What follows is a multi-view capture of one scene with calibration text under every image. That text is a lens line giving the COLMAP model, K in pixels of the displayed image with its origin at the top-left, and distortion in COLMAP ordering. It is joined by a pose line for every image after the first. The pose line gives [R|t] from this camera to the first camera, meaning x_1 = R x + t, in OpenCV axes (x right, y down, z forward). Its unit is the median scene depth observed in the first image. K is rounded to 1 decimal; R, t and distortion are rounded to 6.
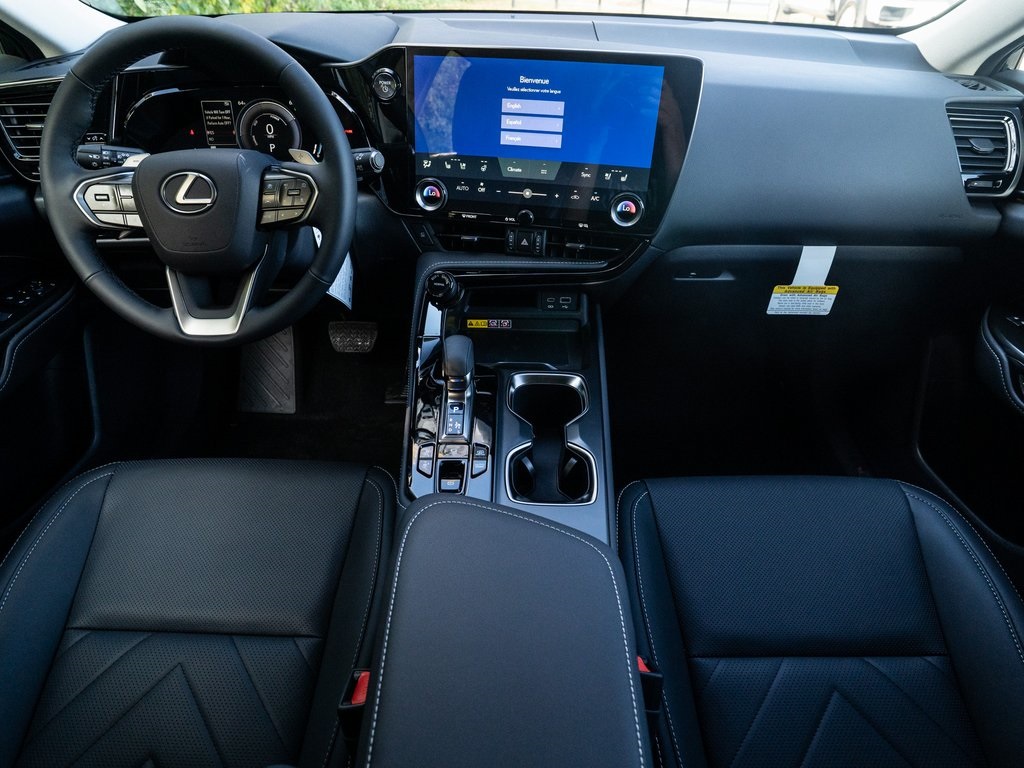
lens RADIAL K [[577.1, 0, 494.4], [0, 577.1, 364.9], [0, 0, 1]] dist [-0.043497, 0.013745]
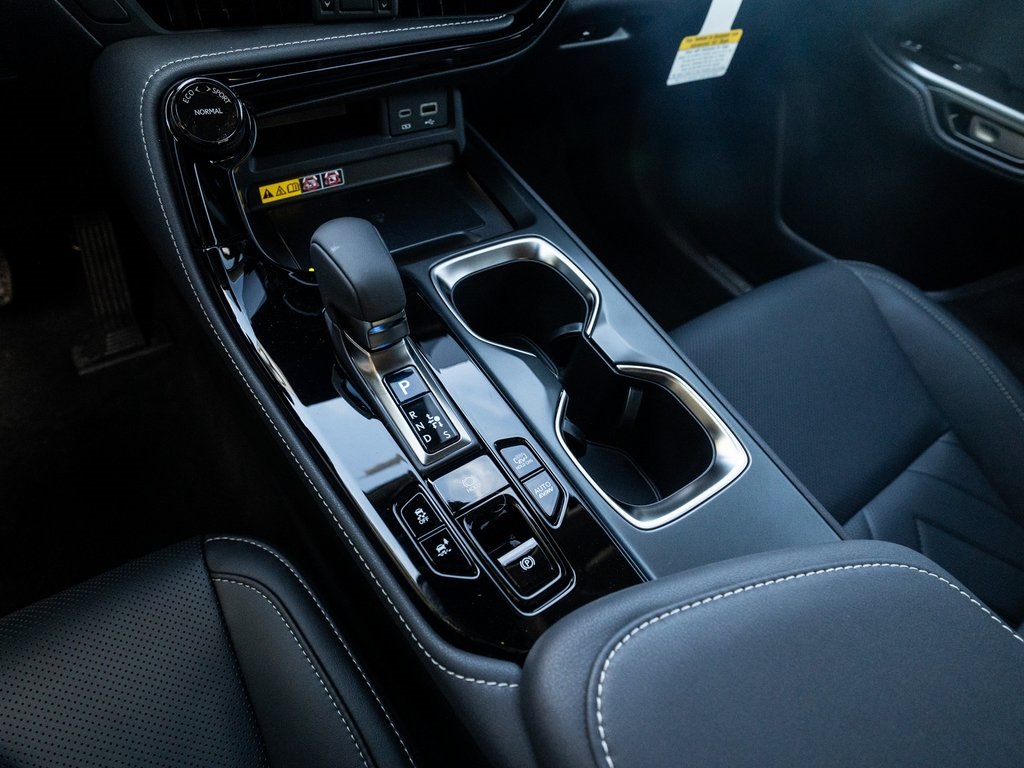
lens RADIAL K [[577.1, 0, 502.5], [0, 577.1, 381.4], [0, 0, 1]] dist [-0.043497, 0.013745]
pose [[0.808847, -0.380586, 0.448242, -0.162915], [0.228308, 0.905750, 0.357061, -0.055762], [-0.541887, -0.186471, 0.819504, 0.467497]]
